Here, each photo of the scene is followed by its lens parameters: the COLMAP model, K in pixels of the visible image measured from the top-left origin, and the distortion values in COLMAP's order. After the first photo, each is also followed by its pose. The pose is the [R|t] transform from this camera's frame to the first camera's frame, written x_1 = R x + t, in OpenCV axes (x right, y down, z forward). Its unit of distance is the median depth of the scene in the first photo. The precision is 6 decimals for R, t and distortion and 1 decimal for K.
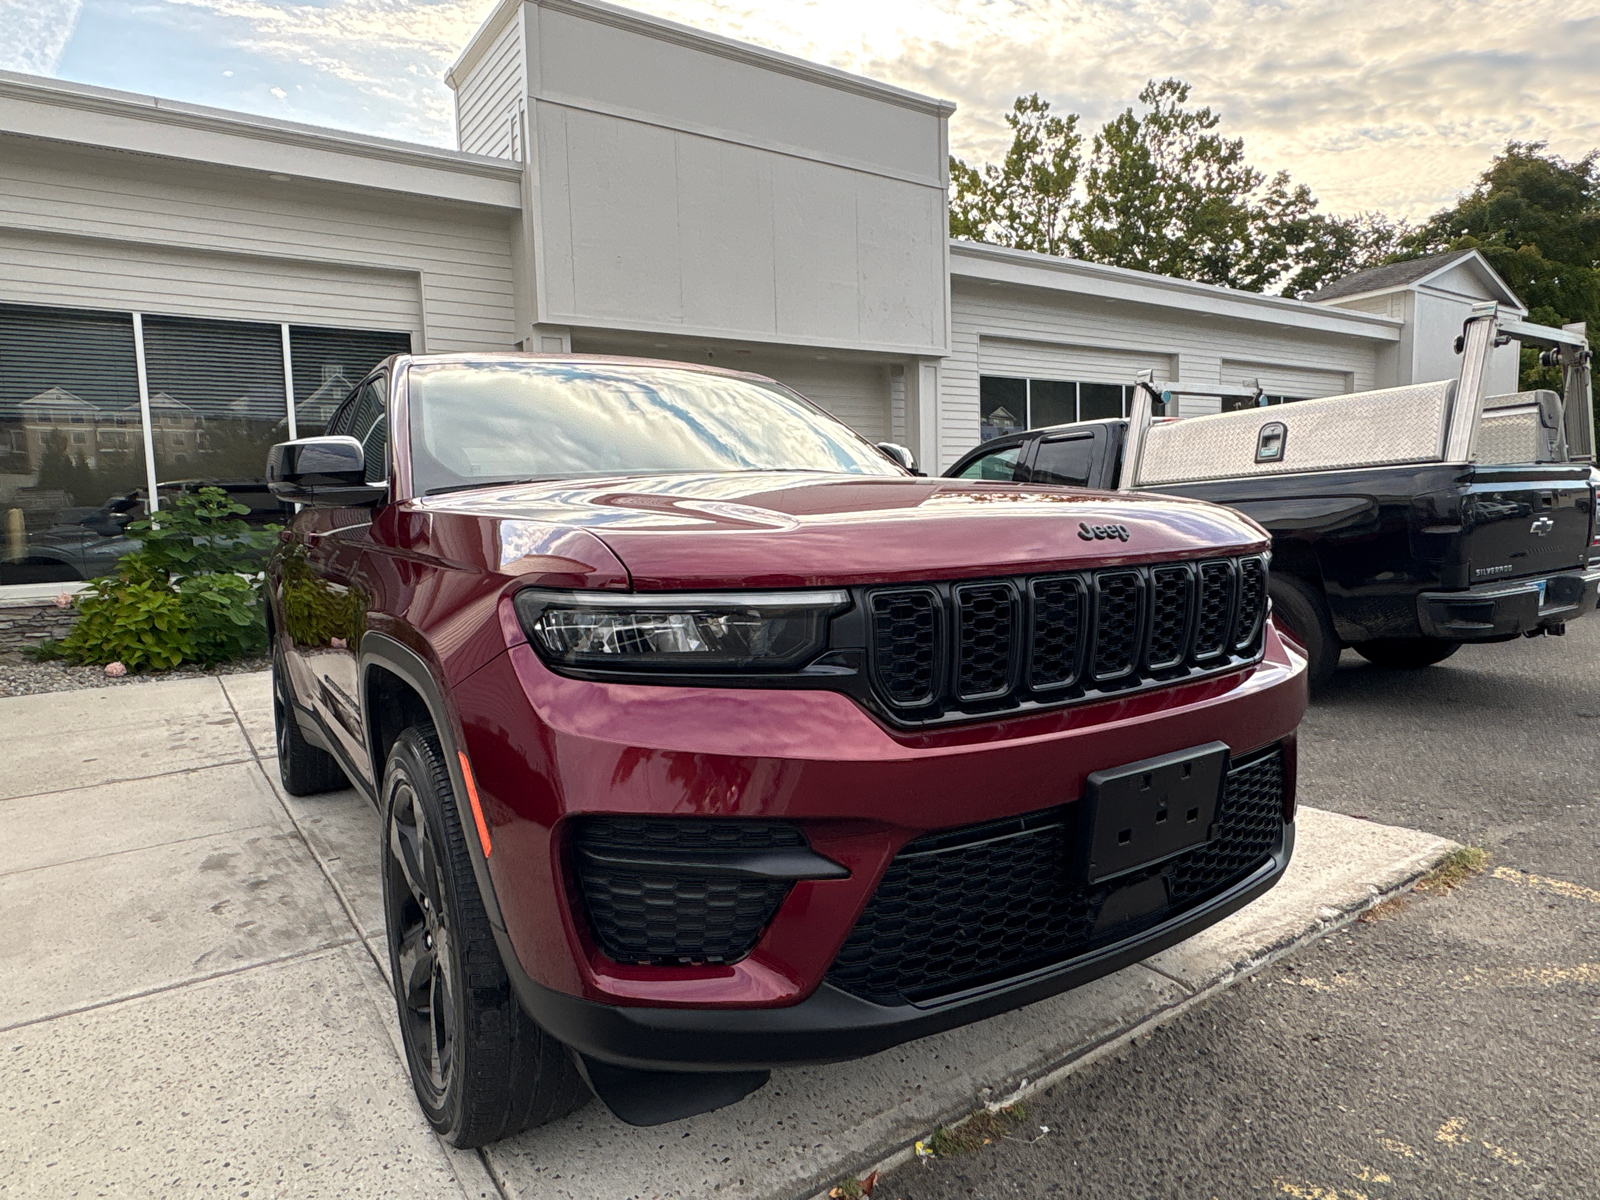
lens RADIAL K [[964.6, 0, 798.3], [0, 964.6, 603.5], [0, 0, 1]] dist [0.004941, -0.001325]
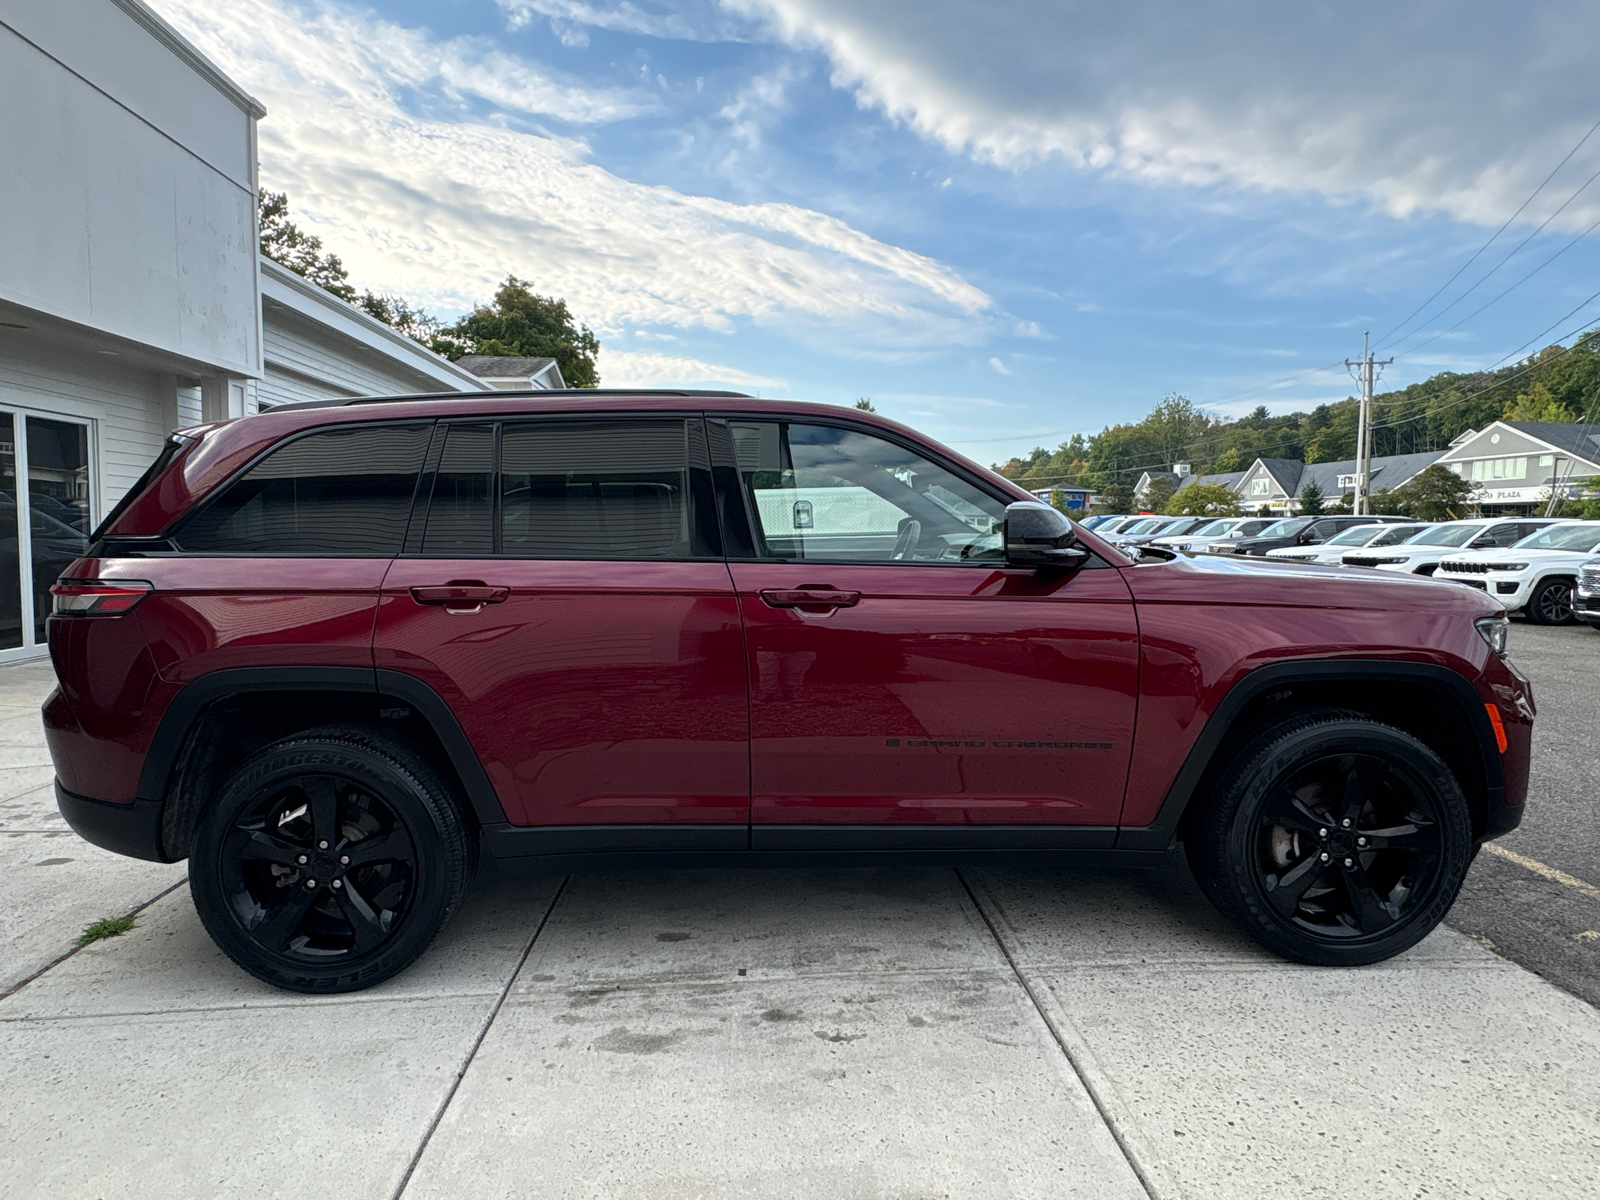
lens RADIAL K [[882.9, 0, 804.2], [0, 882.9, 600.6], [0, 0, 1]] dist [-0.005975, 0.006828]
pose [[0.514178, -0.030041, 0.857157, -0.995627], [0.060319, 0.998178, -0.001200, -0.051981], [-0.855560, 0.052320, 0.515054, 0.481585]]
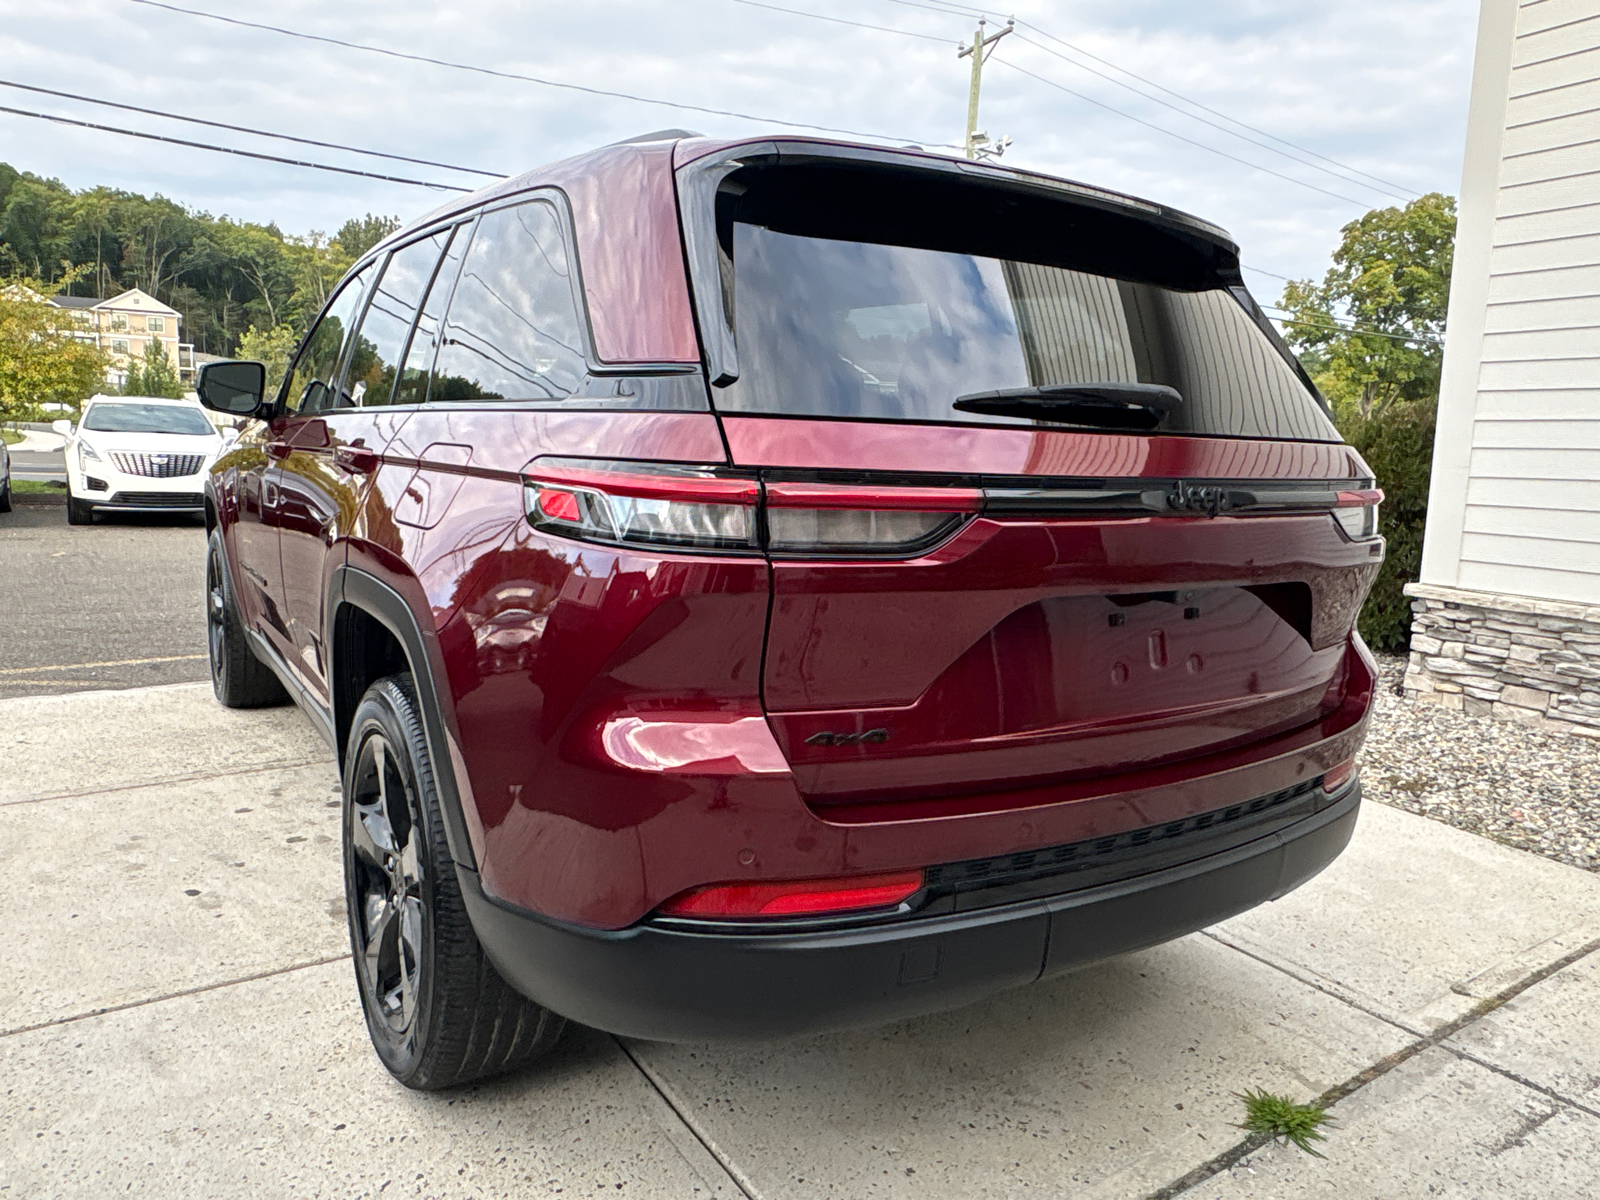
lens RADIAL K [[1075.5, 0, 791.6], [0, 1075.5, 603.1], [0, 0, 1]] dist [-0.006429, 0.006586]
pose [[-0.999995, 0.001457, -0.002976, -0.392295], [0.000690, 0.970031, 0.242979, -0.178703], [0.003241, 0.242976, -0.970027, 1.912869]]
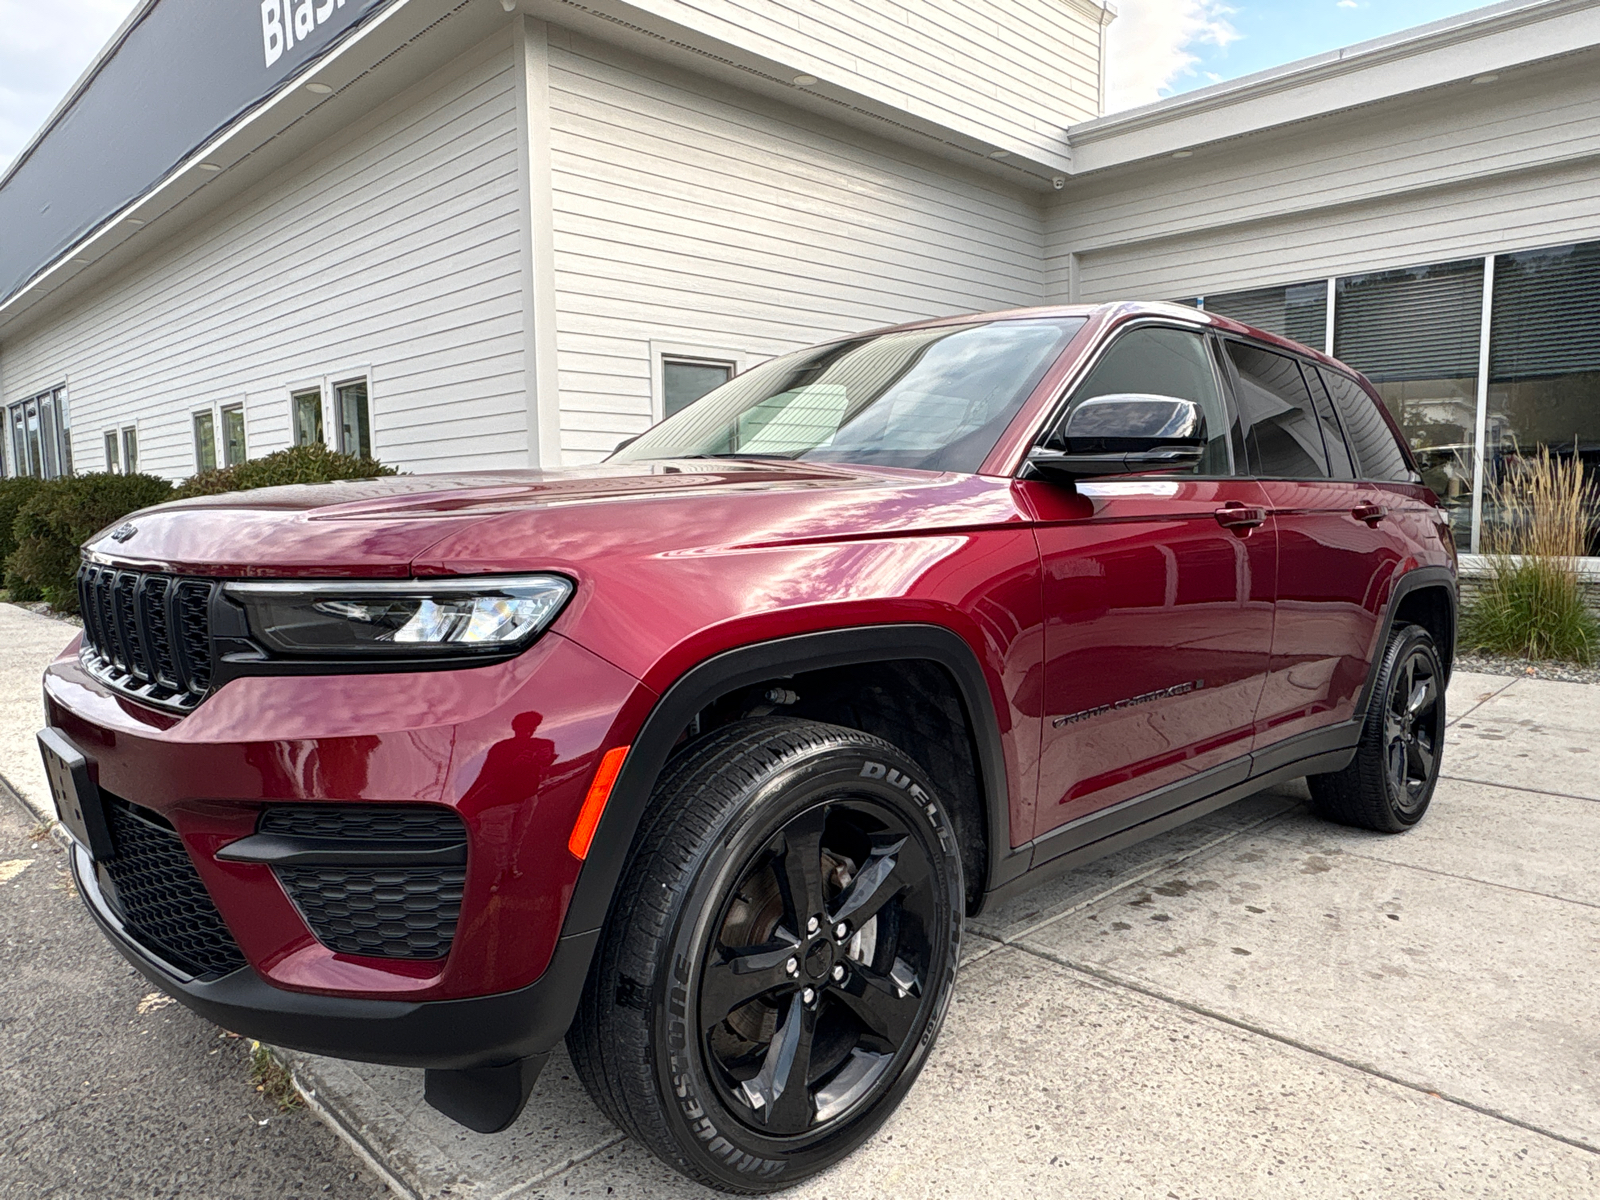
lens RADIAL K [[1062.9, 0, 786.8], [0, 1062.9, 598.6], [0, 0, 1]] dist [0.003575, -0.000237]
pose [[0.176535, 0.119794, -0.976977, 0.683043], [-0.098240, 0.989755, 0.103609, -0.083658], [0.979380, 0.077687, 0.186495, 0.638559]]
